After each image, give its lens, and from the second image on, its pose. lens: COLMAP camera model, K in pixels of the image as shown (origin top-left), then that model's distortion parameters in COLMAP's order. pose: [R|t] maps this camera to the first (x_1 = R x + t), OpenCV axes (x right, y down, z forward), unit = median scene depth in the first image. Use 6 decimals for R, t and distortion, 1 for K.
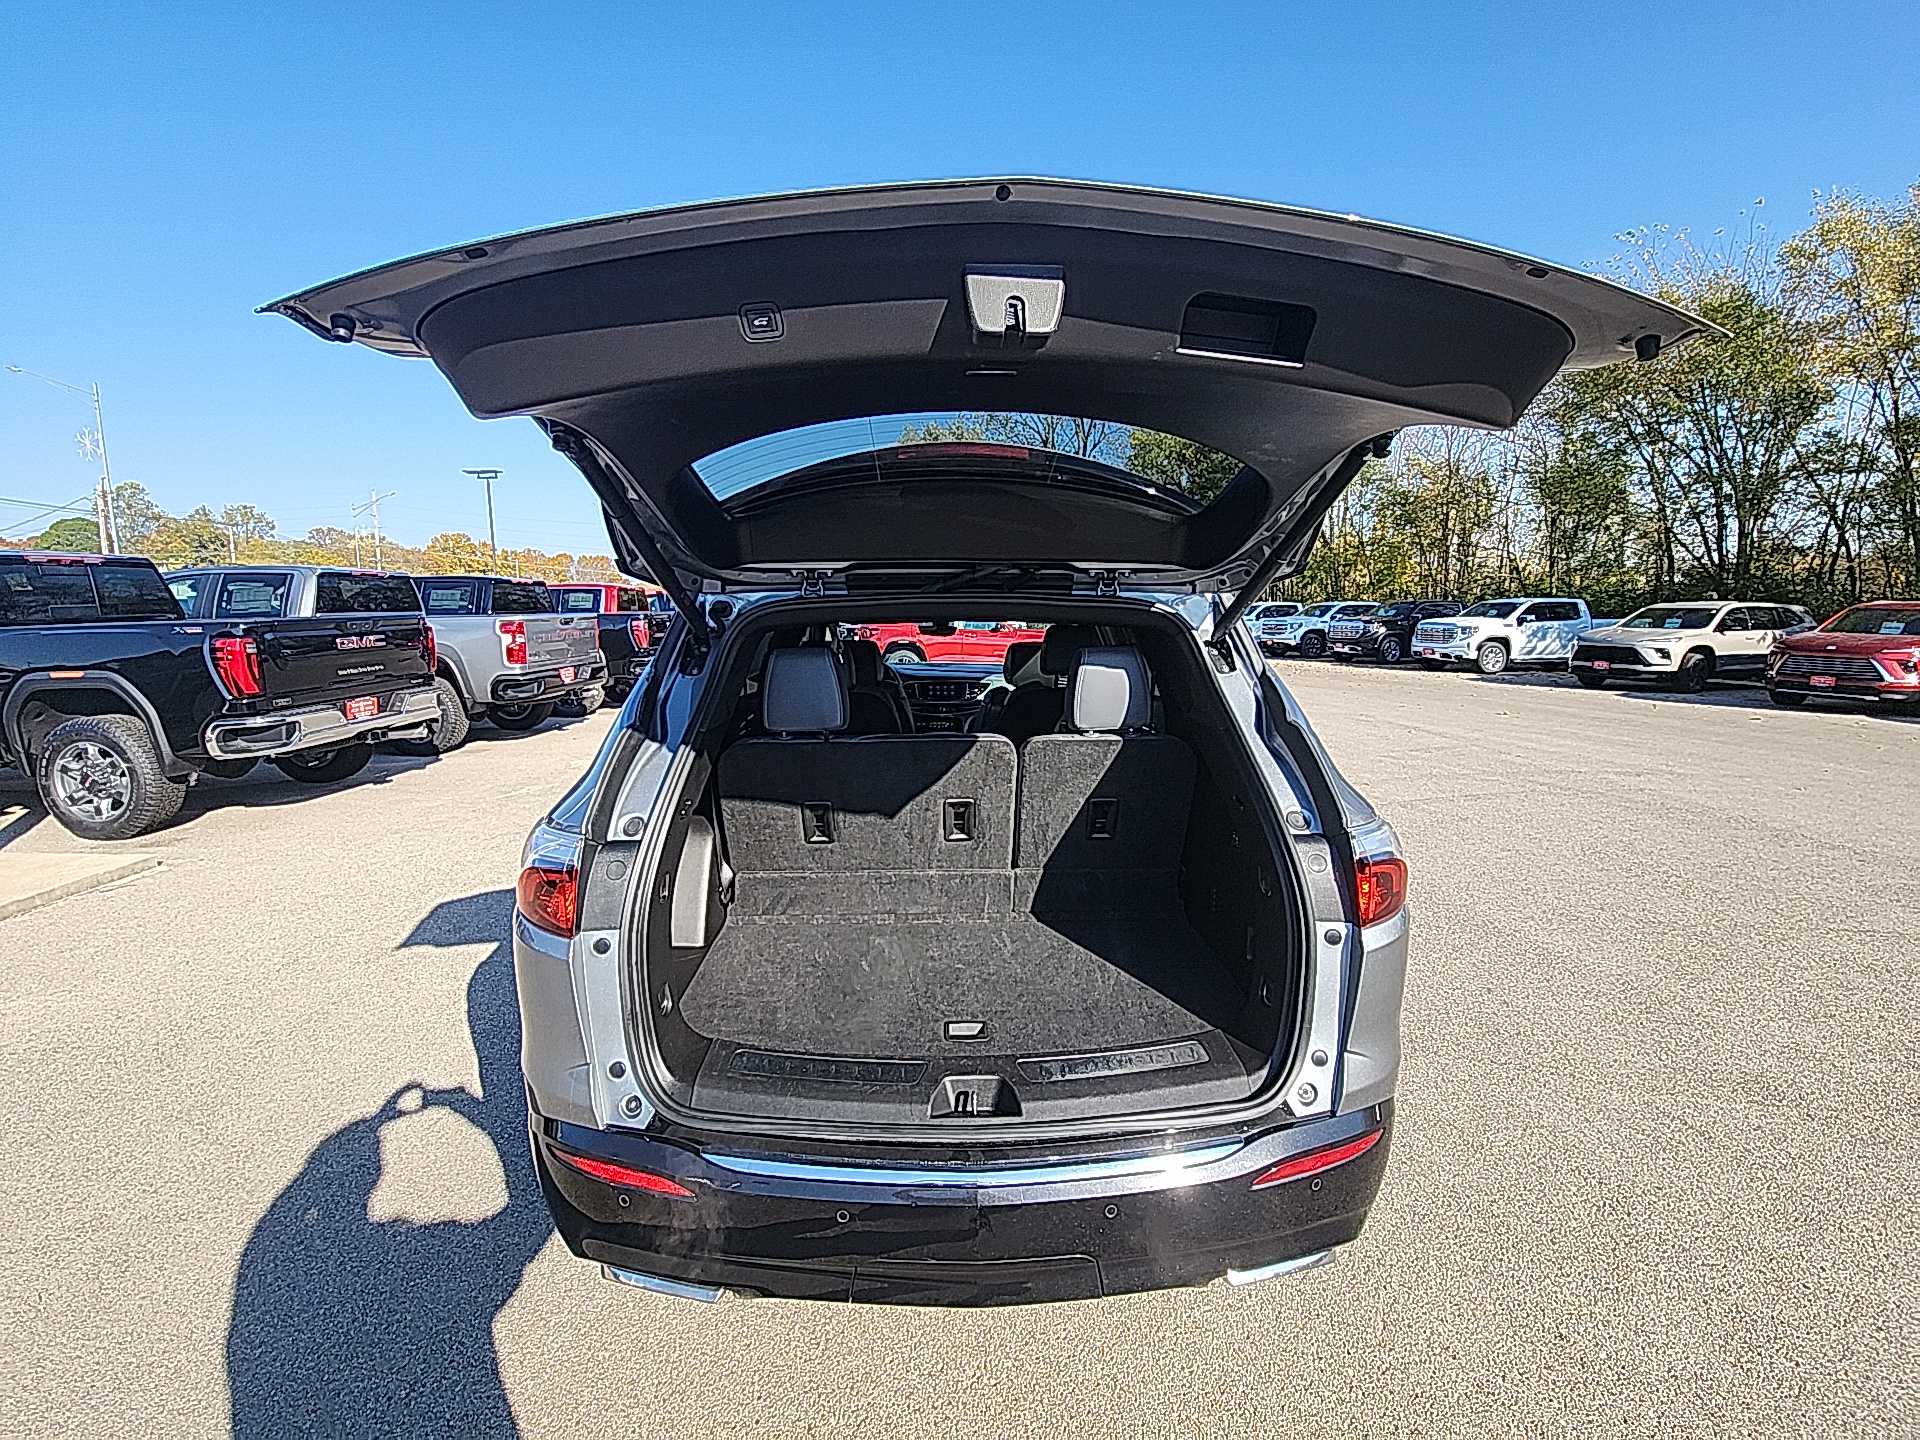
lens RADIAL K [[772.1, 0, 952.1], [0, 772.1, 699.4], [0, 0, 1]] dist [0.015270, -0.009685]
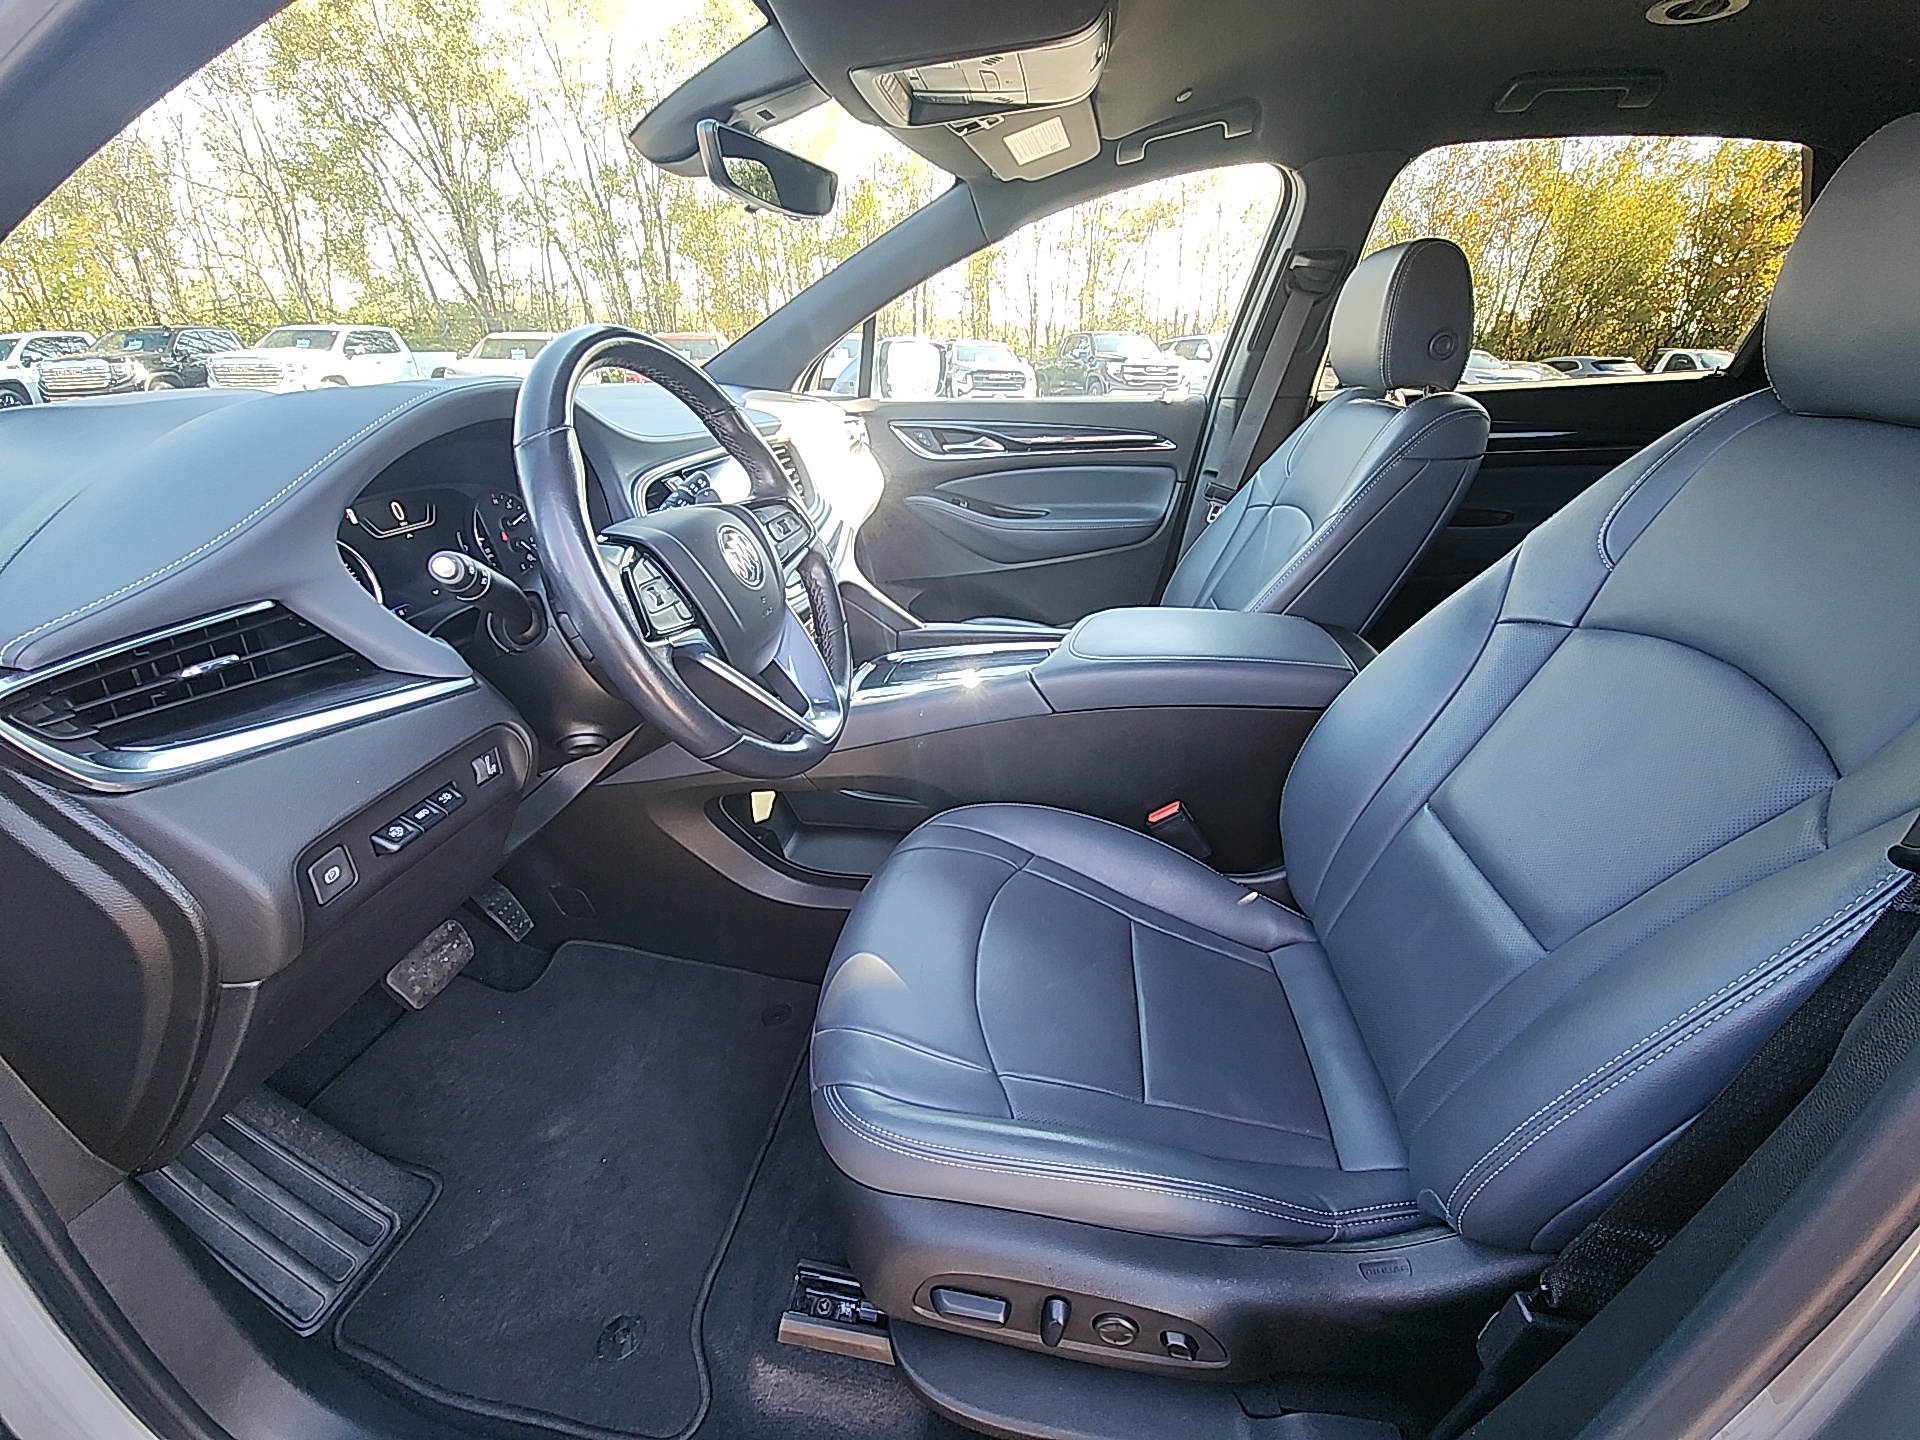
lens RADIAL K [[772.1, 0, 951.1], [0, 772.1, 704.6], [0, 0, 1]] dist [0.015270, -0.009685]
pose [[0.173173, -0.402545, 0.898871, -0.055387], [0.113317, 0.914743, 0.387821, -0.006347], [-0.978351, 0.034697, 0.204024, 0.202047]]
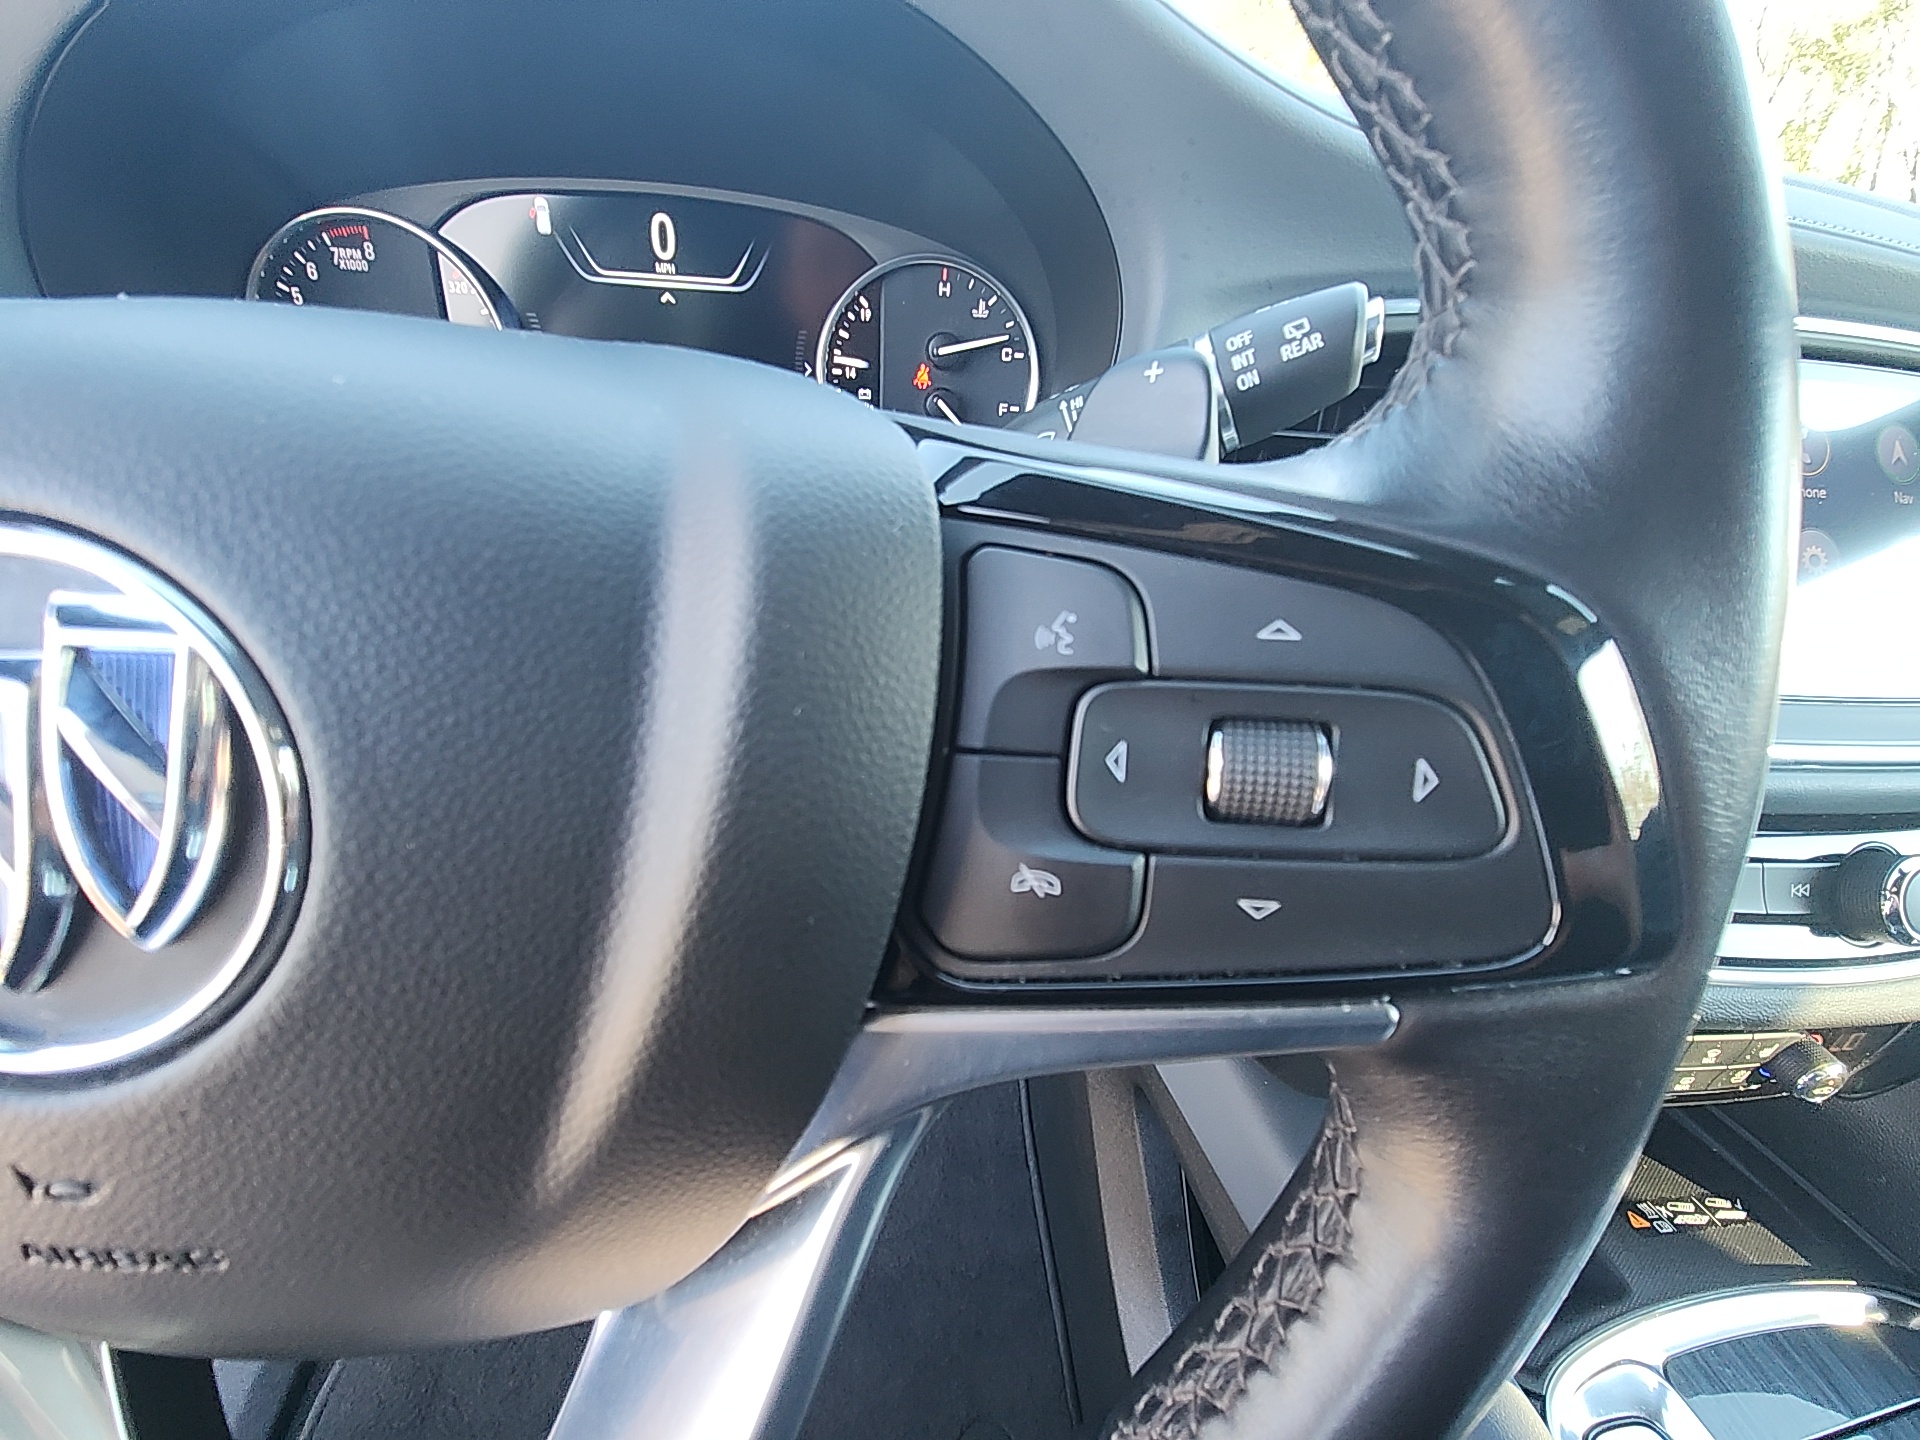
lens RADIAL K [[772.1, 0, 953.7], [0, 772.1, 703.0], [0, 0, 1]] dist [0.015270, -0.009685]
pose [[0.995121, 0.028471, 0.094466, -0.019404], [-0.068318, 0.889625, 0.451553, -0.002604], [-0.071183, -0.455804, 0.887229, 0.214495]]
